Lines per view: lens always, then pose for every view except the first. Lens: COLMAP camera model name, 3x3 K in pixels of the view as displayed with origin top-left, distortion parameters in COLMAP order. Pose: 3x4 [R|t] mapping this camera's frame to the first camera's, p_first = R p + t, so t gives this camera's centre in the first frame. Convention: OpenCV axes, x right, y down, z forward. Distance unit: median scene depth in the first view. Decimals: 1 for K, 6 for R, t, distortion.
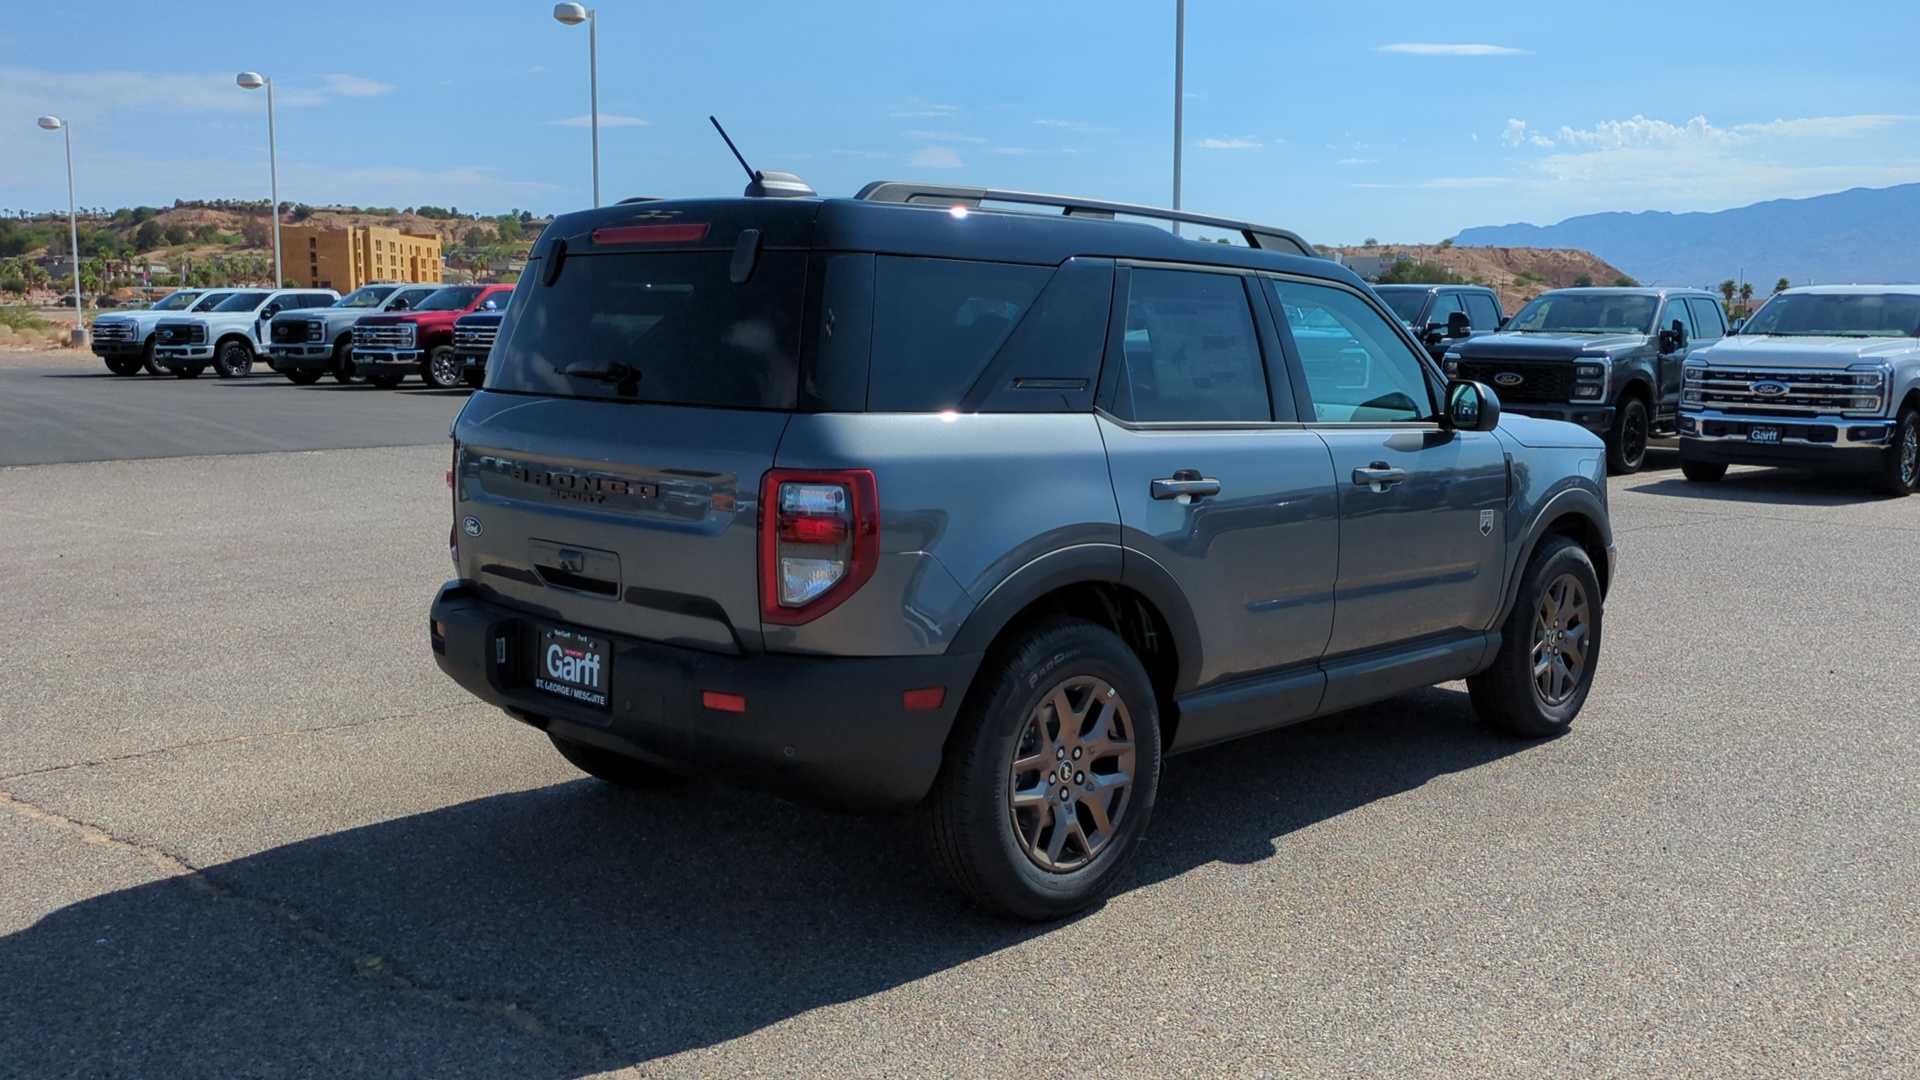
lens RADIAL K [[1654.6, 0, 1003.0], [0, 1654.6, 566.8], [0, 0, 1]] dist [0.034210, -0.005817]
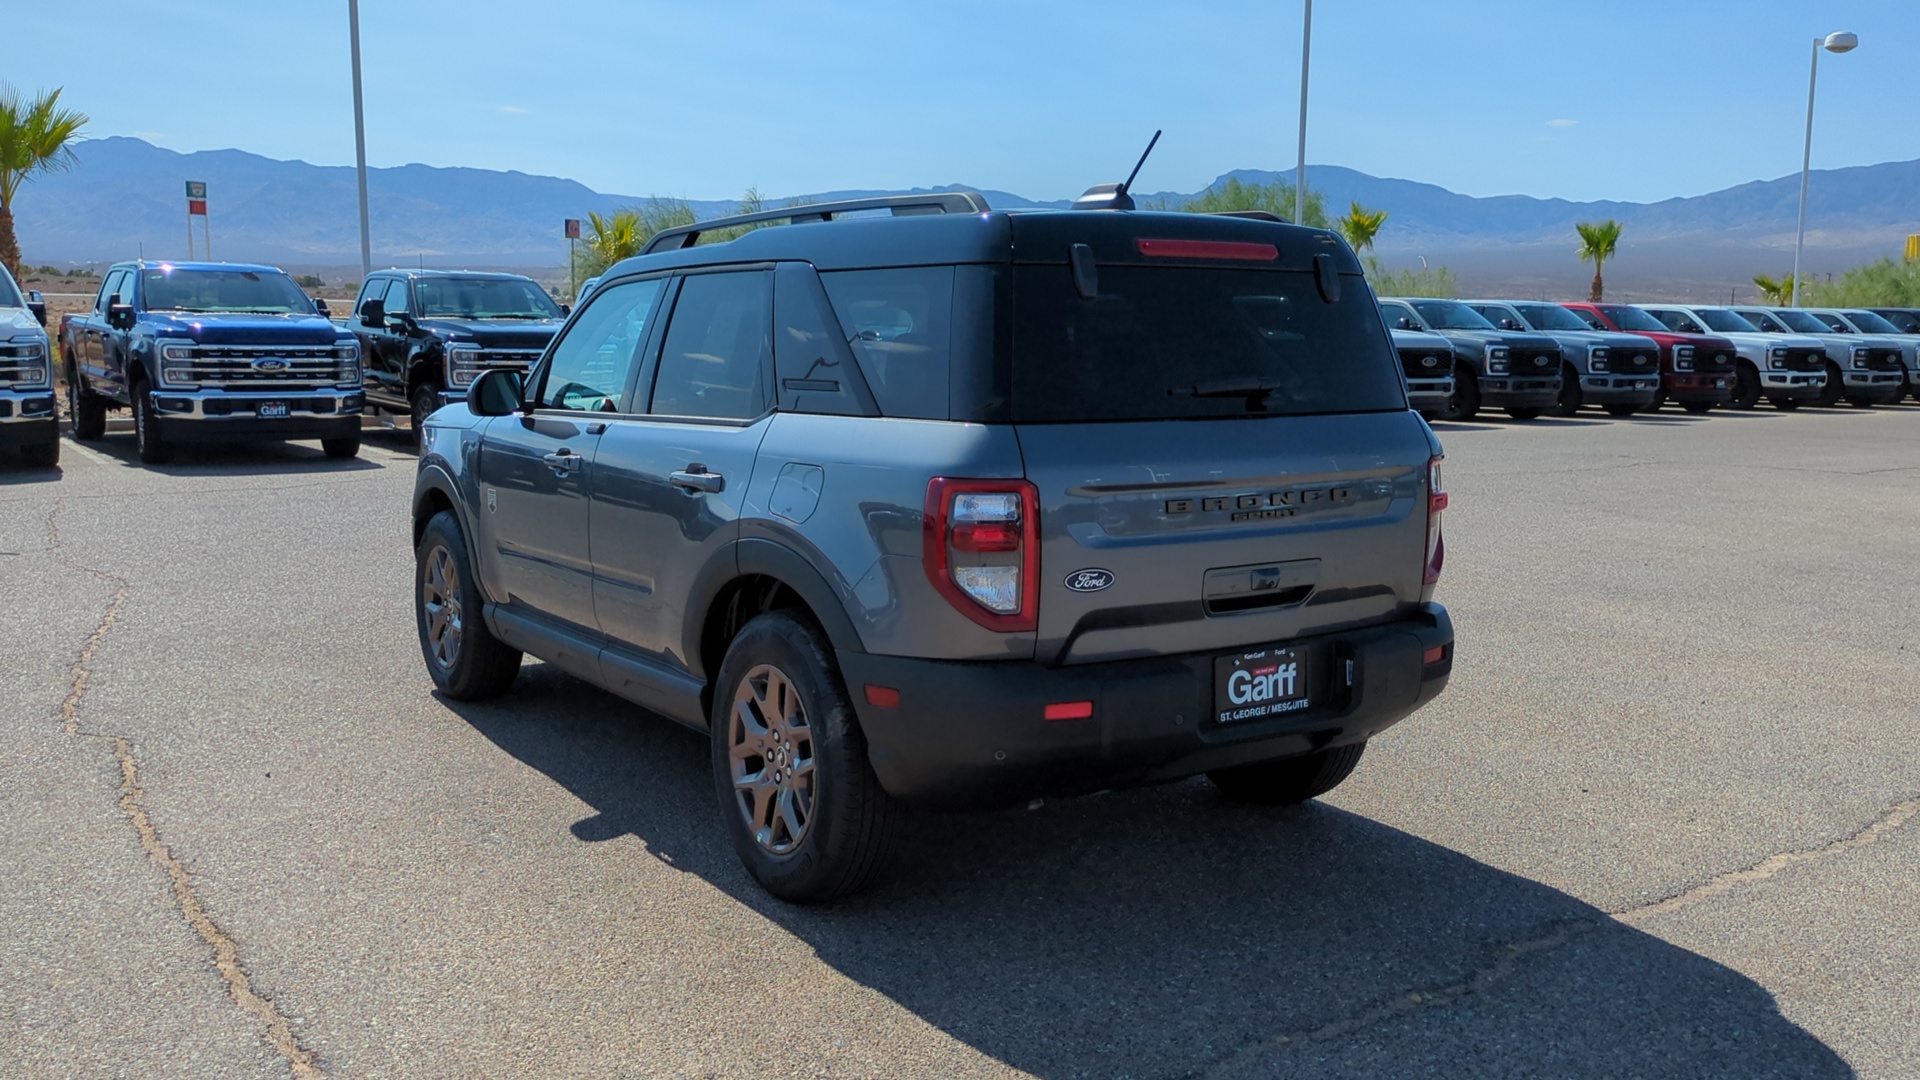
lens RADIAL K [[1654.6, 0, 995.1], [0, 1654.6, 552.5], [0, 0, 1]] dist [0.034210, -0.005817]
pose [[0.221915, -0.147902, 0.963784, -1.052867], [0.131034, 0.983987, 0.120831, -0.135284], [-0.966221, 0.099474, 0.237741, 0.770611]]
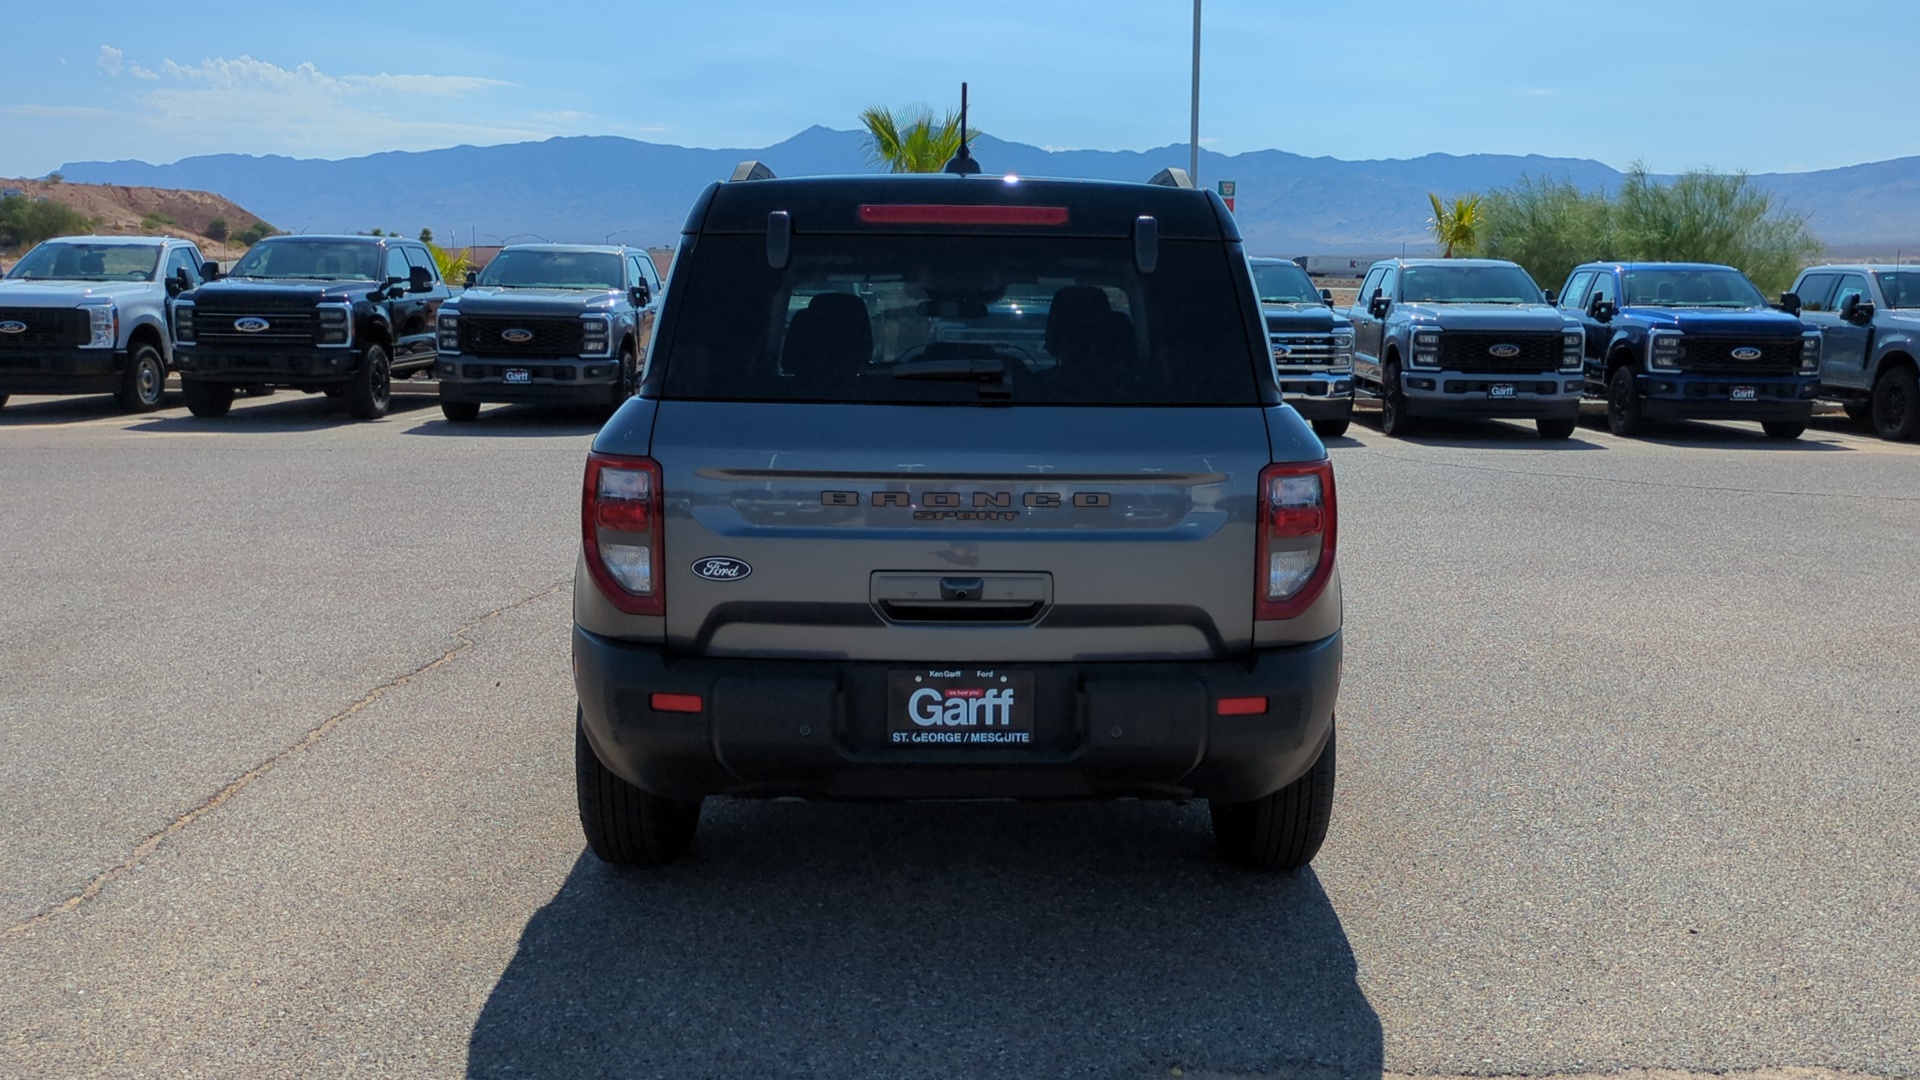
lens RADIAL K [[1654.6, 0, 962.9], [0, 1654.6, 553.7], [0, 0, 1]] dist [0.034210, -0.005817]
pose [[0.719279, -0.113237, 0.685431, -0.720045], [0.096643, 0.993343, 0.062689, -0.064681], [-0.687967, 0.021151, 0.725434, 0.305512]]
